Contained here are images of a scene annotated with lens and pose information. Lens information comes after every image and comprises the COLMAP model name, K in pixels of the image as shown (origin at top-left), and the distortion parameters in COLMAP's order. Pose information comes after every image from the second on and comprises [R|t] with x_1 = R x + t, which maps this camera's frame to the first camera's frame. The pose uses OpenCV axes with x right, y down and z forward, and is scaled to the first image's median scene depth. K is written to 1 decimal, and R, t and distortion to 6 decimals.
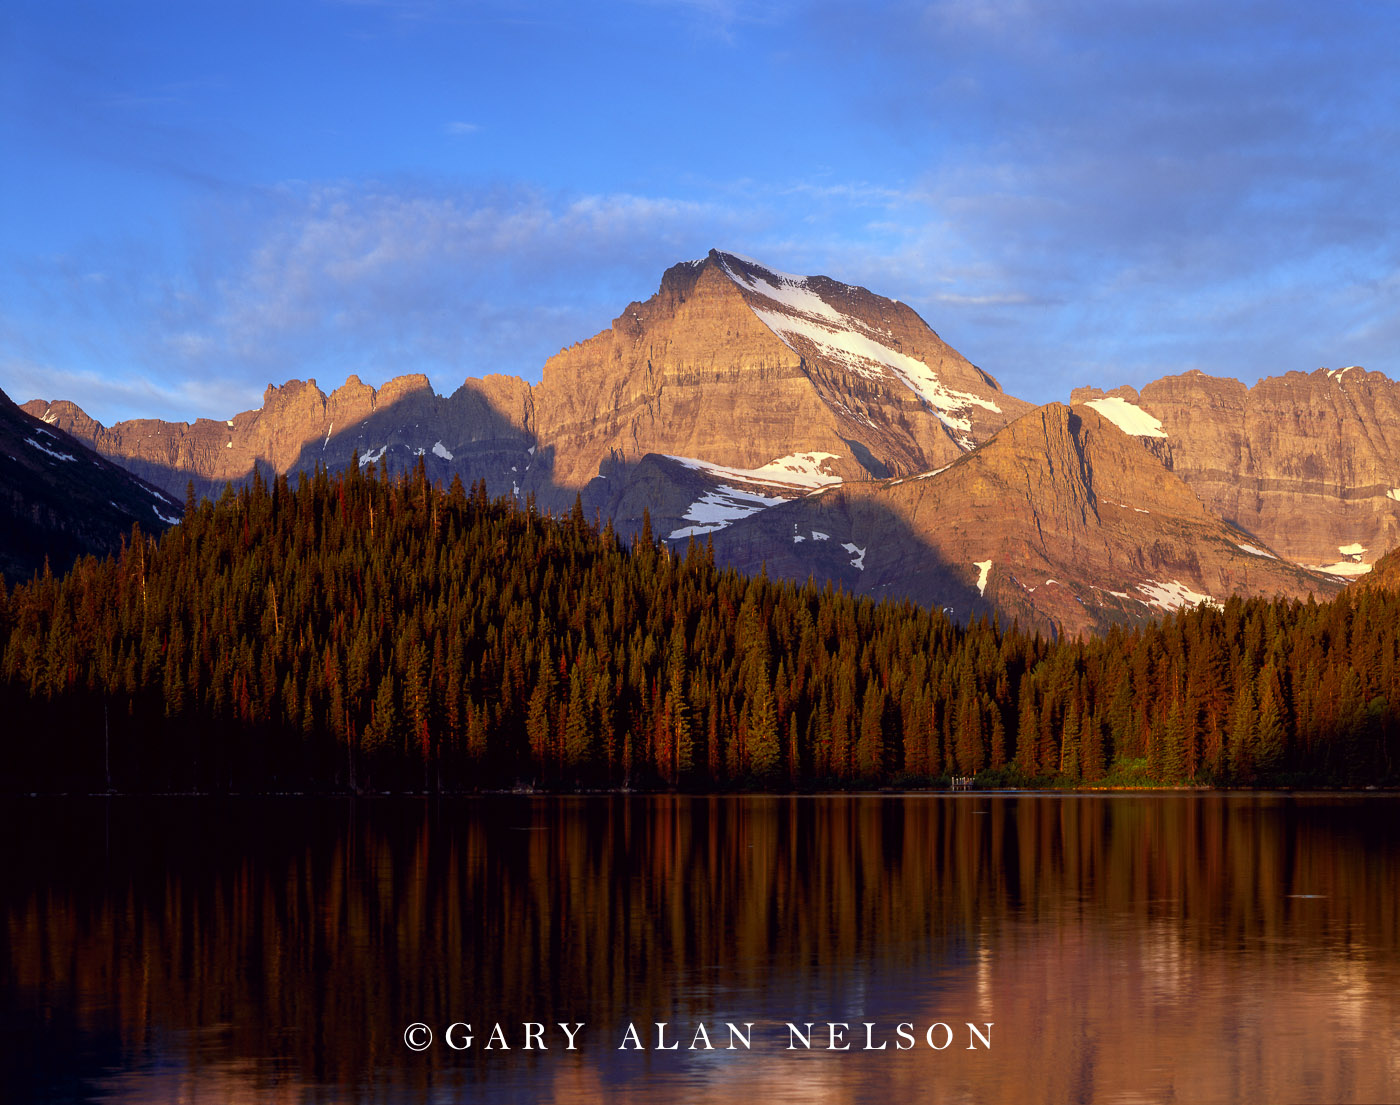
lens RADIAL K [[2325.9, 0, 700.0], [0, 2325.9, 552.5], [0, 0, 1]] dist [-0.027473, -0.055724]
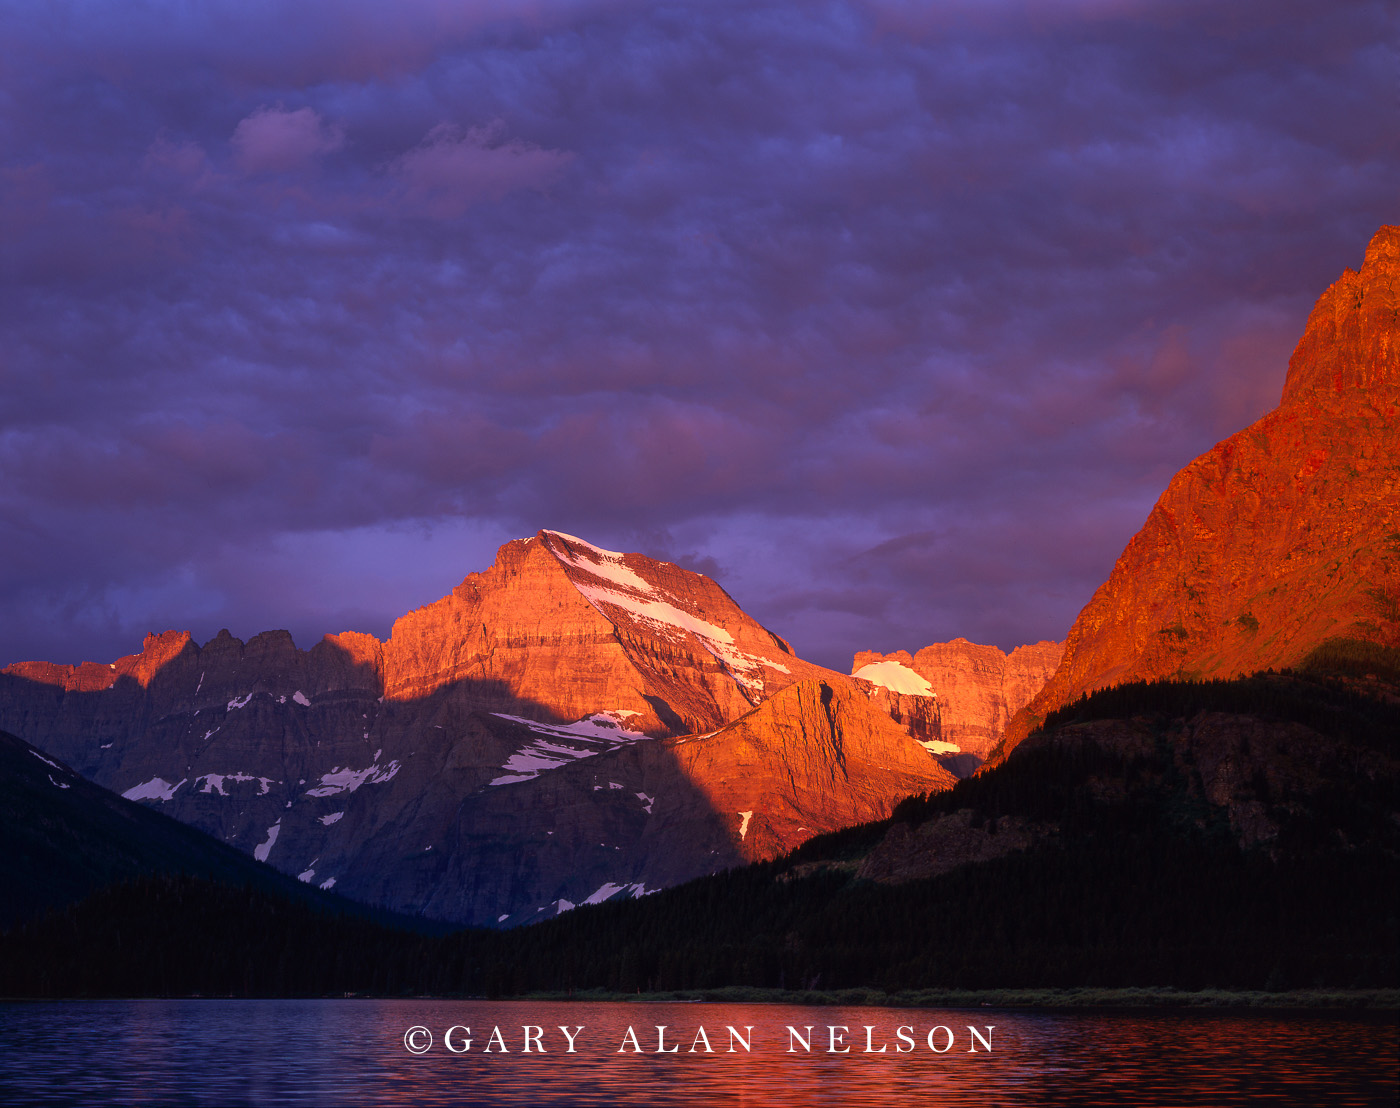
lens RADIAL K [[2325.9, 0, 700.0], [0, 2325.9, 554.0], [0, 0, 1]] dist [-0.027473, -0.055724]
pose [[0.998538, 0.018132, 0.050921, 0.026150], [-0.013388, 0.995669, -0.092003, -0.013322], [-0.052369, 0.091187, 0.994456, -0.154471]]
